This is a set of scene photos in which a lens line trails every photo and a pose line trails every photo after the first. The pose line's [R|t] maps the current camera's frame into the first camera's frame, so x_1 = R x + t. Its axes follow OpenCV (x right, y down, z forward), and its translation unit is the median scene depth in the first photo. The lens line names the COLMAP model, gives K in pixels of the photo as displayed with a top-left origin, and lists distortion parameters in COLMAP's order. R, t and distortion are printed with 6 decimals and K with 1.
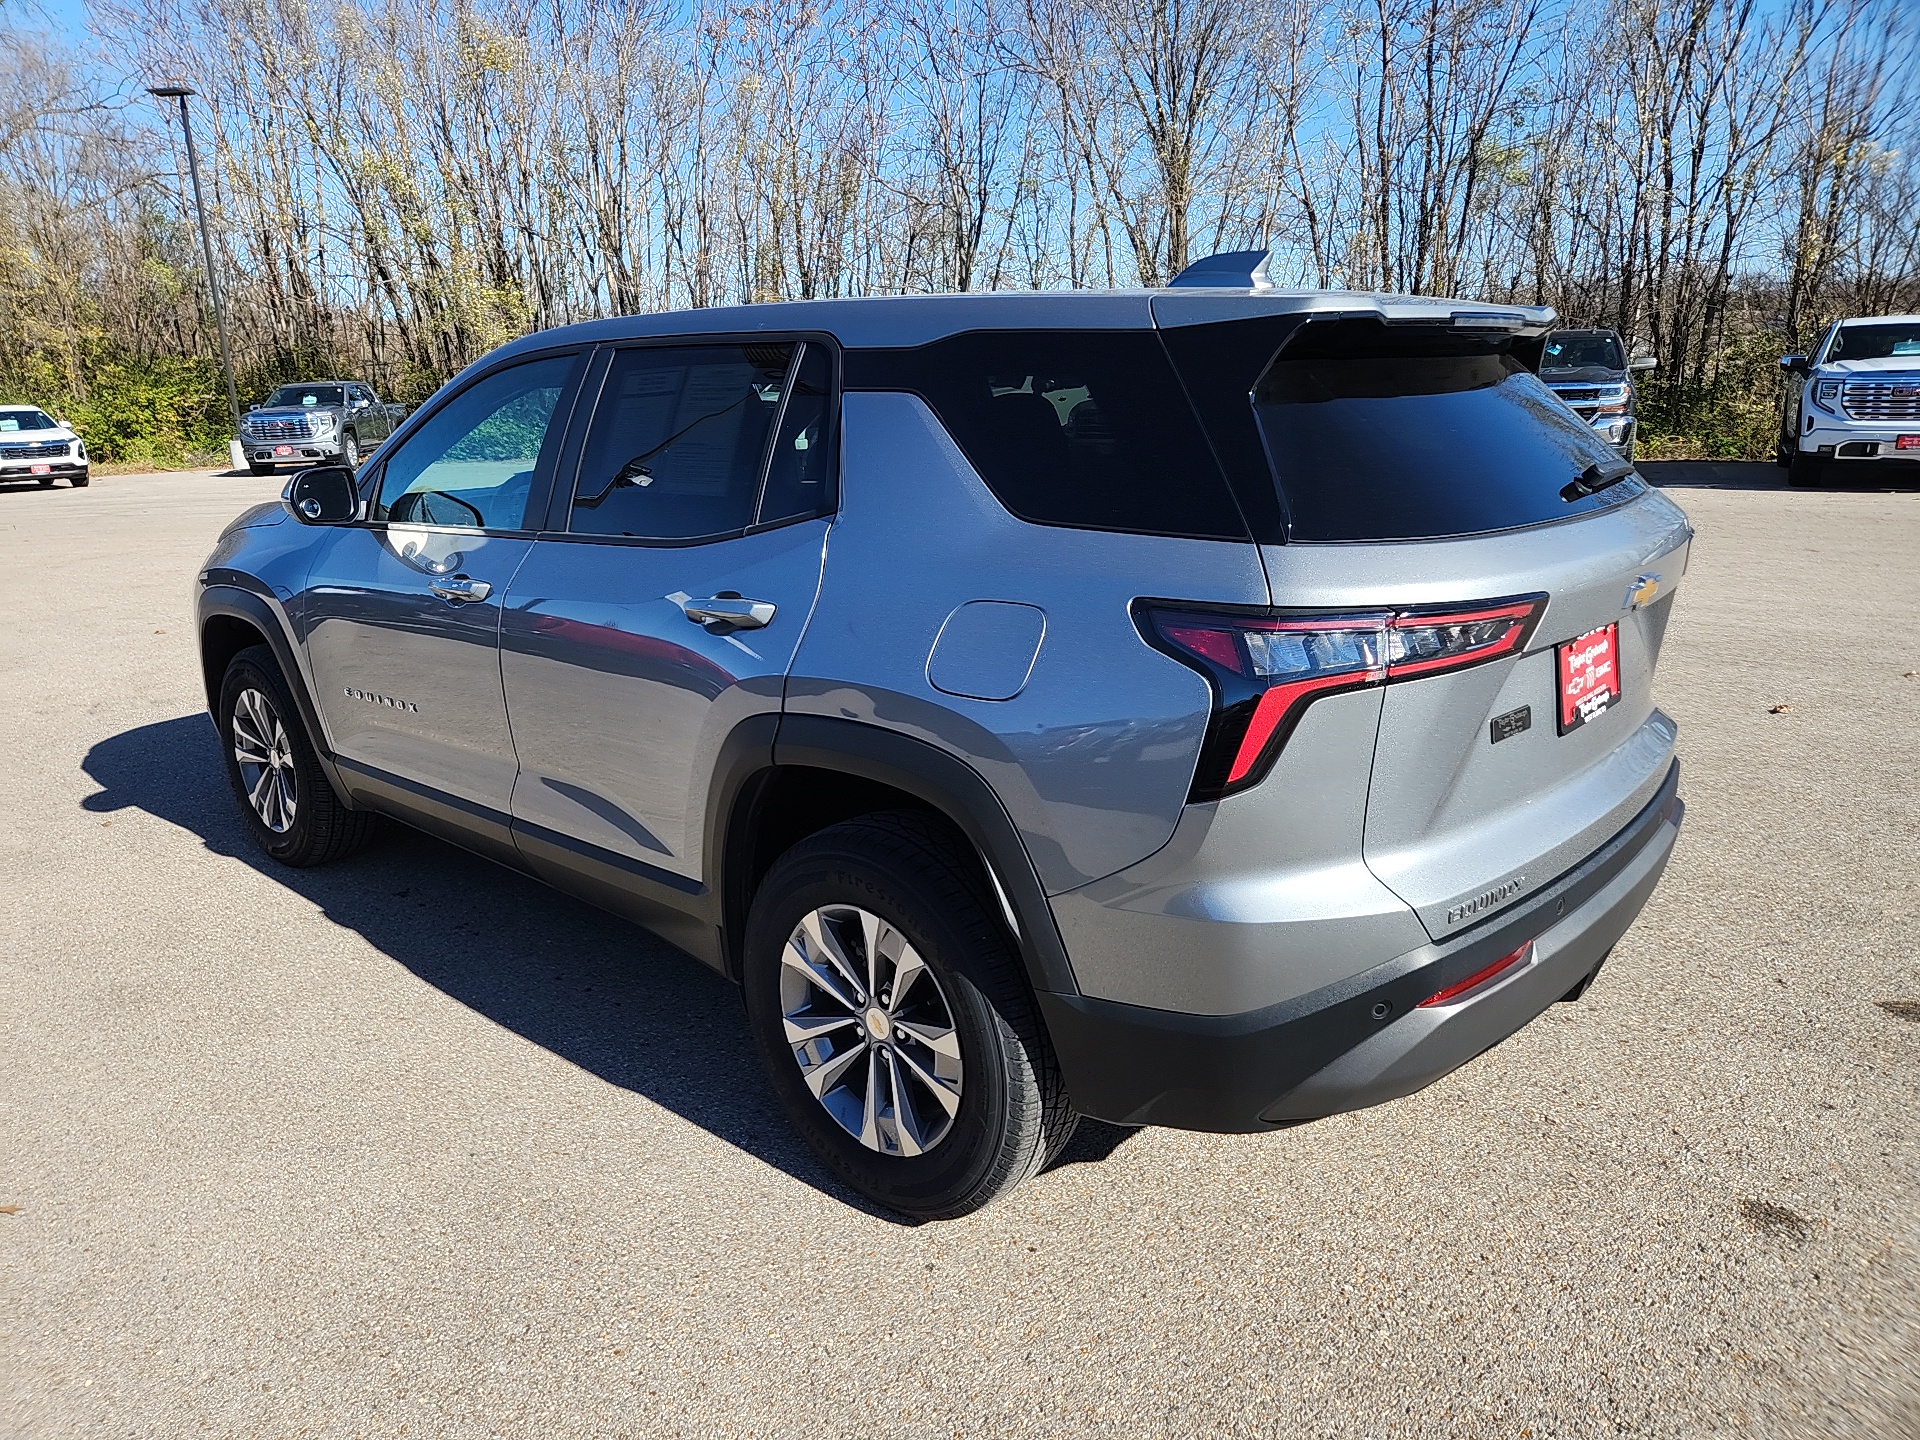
lens RADIAL K [[1278.7, 0, 934.5], [0, 1278.7, 711.0], [0, 0, 1]] dist [0.046225, -0.029007]
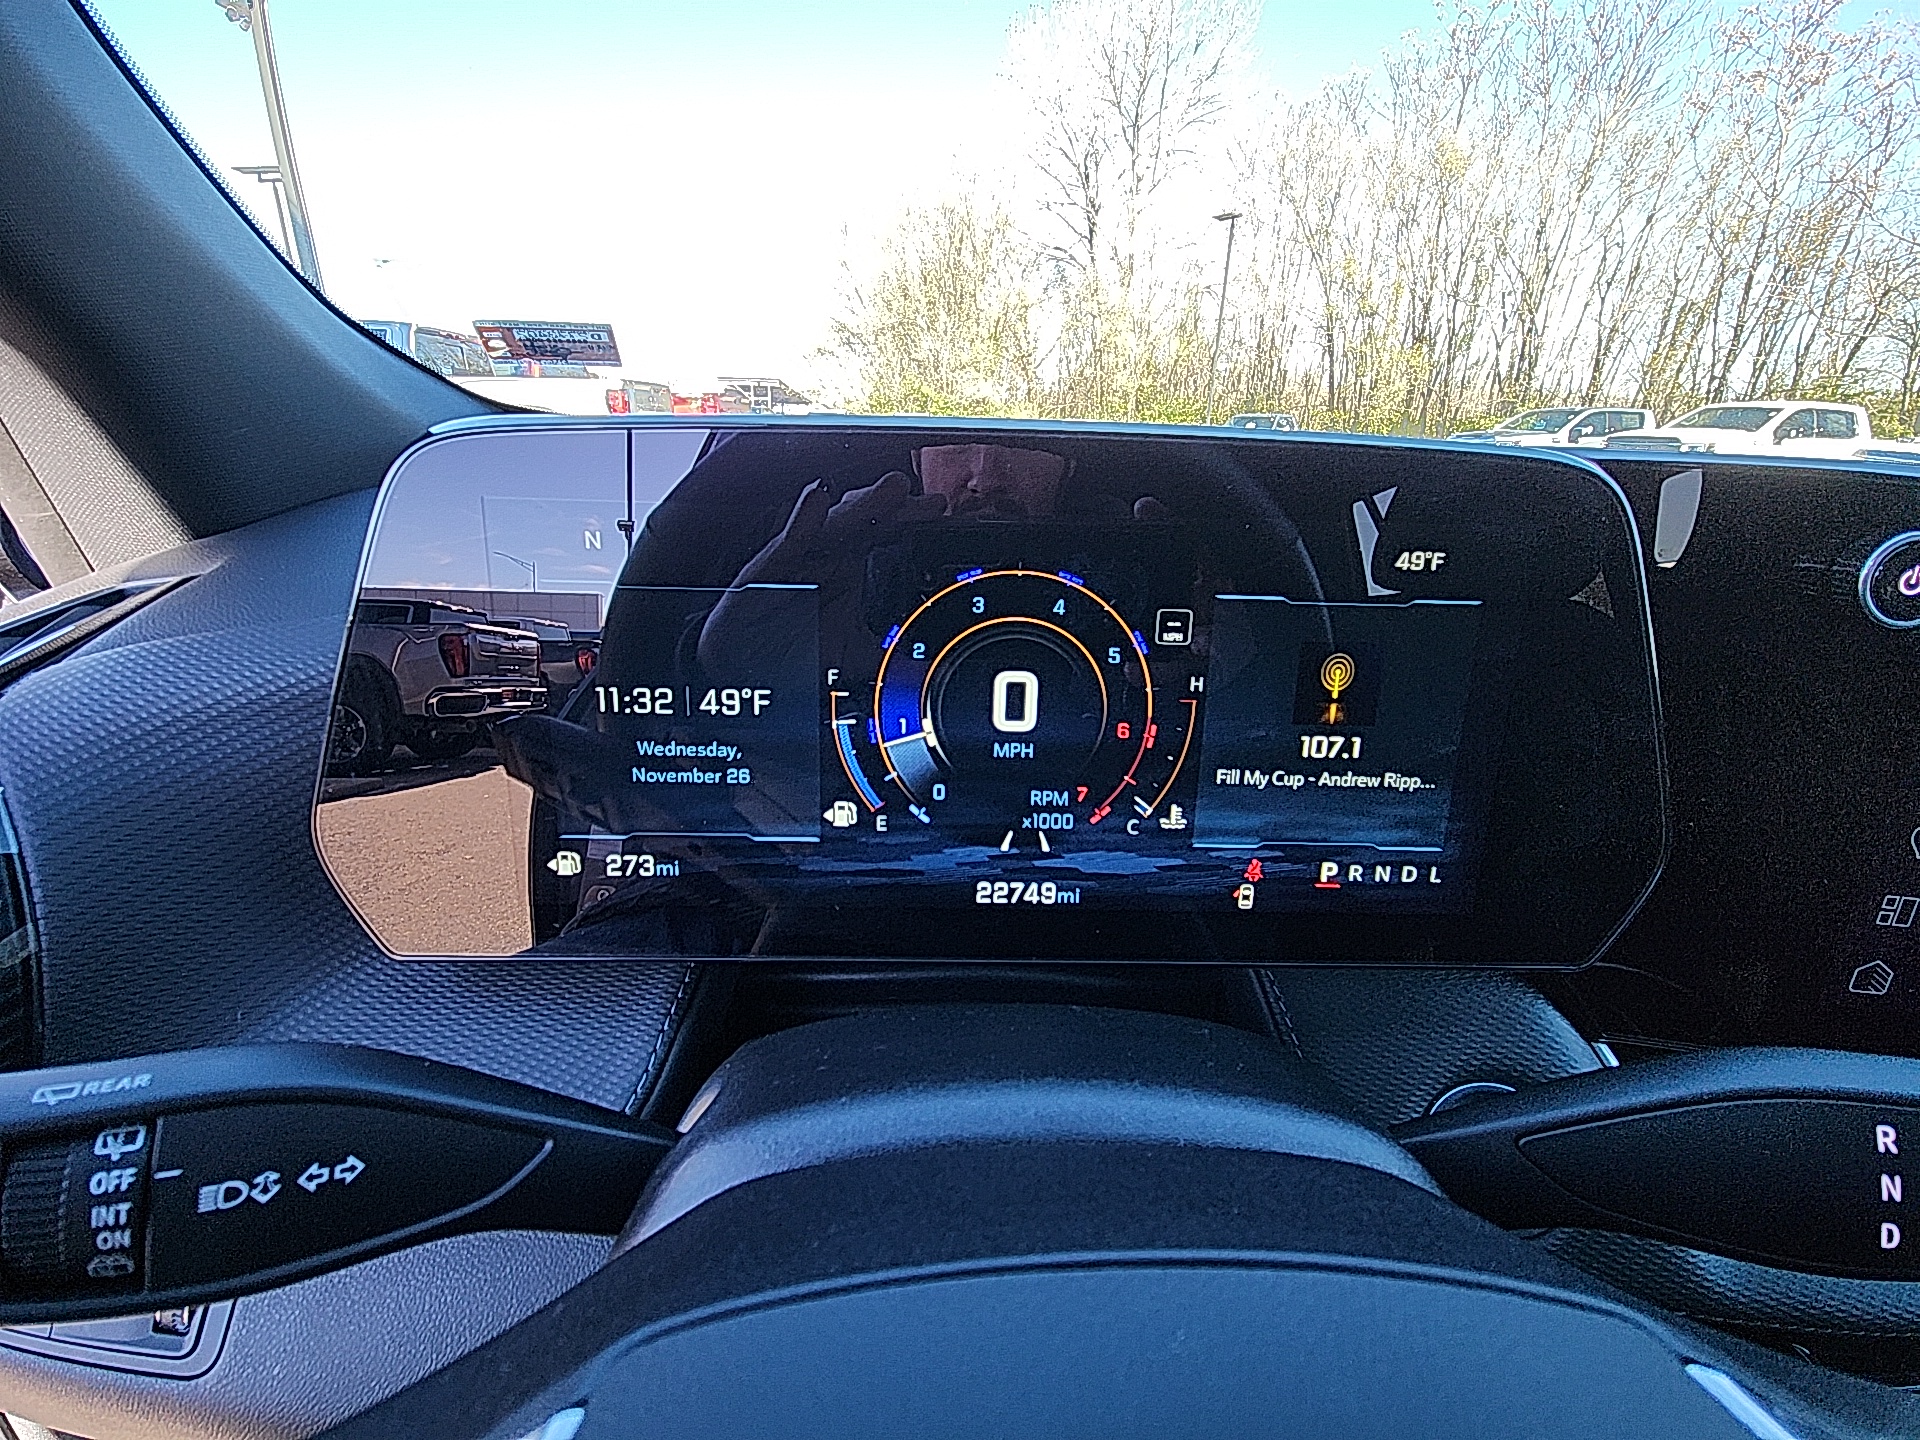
lens RADIAL K [[769.8, 0, 952.7], [0, 769.8, 705.2], [0, 0, 1]] dist [0.009007, -0.007153]
pose [[0.690383, 0.290033, -0.662761, -0.039583], [-0.223988, 0.956798, 0.185384, -0.020495], [0.687895, 0.020465, 0.725521, 0.127108]]
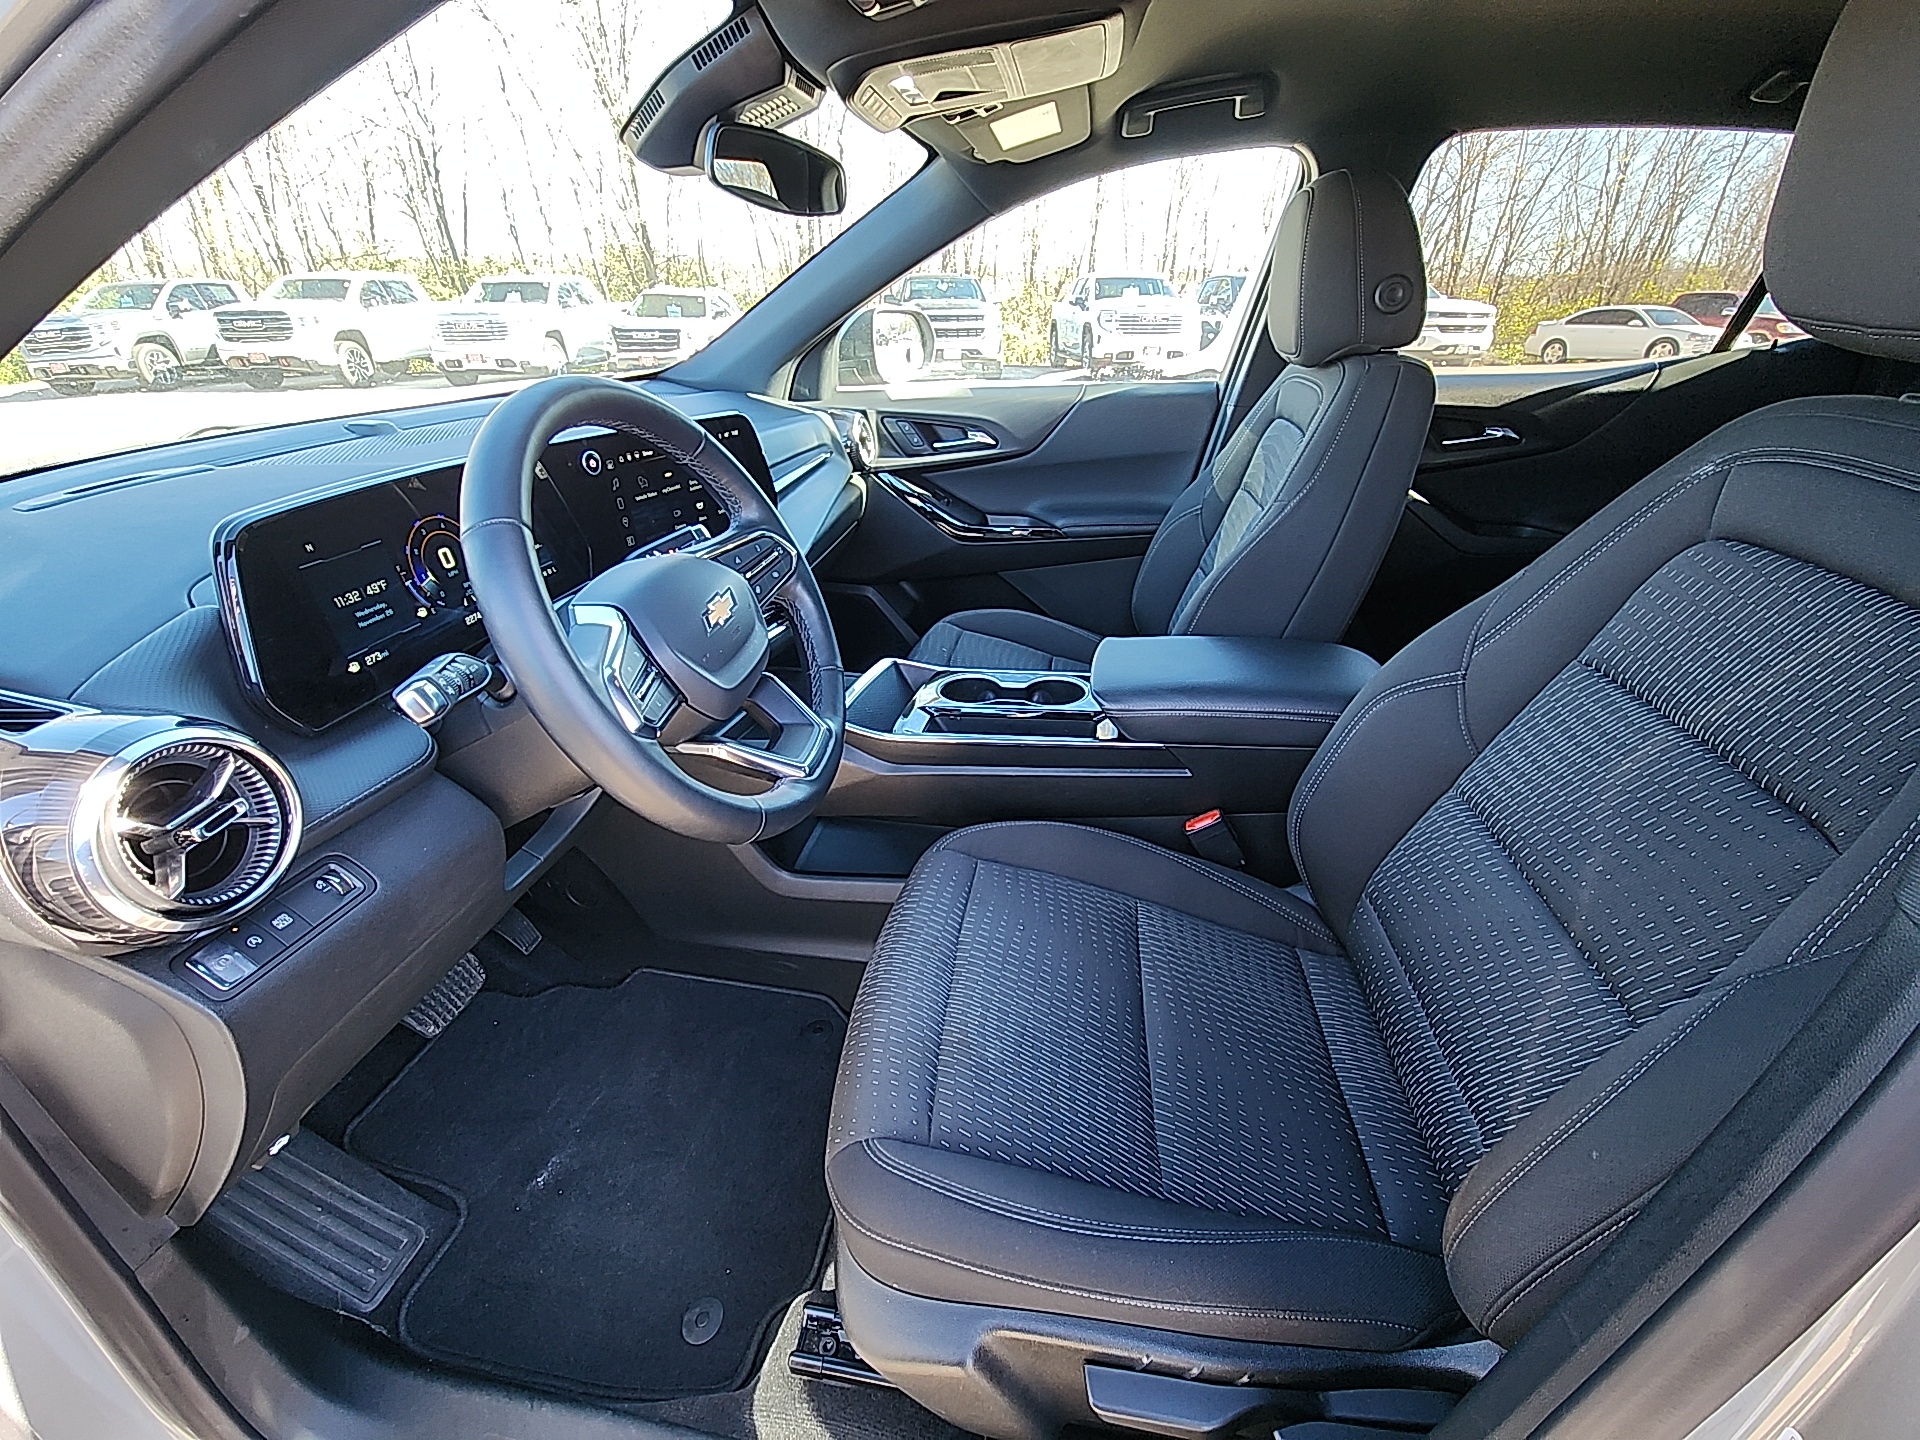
lens RADIAL K [[769.8, 0, 953.2], [0, 769.8, 699.5], [0, 0, 1]] dist [0.009007, -0.007153]
pose [[0.831784, -0.232745, 0.503949, -0.043831], [0.122407, 0.962412, 0.242446, -0.019037], [-0.541435, -0.139976, 0.829009, 0.105492]]
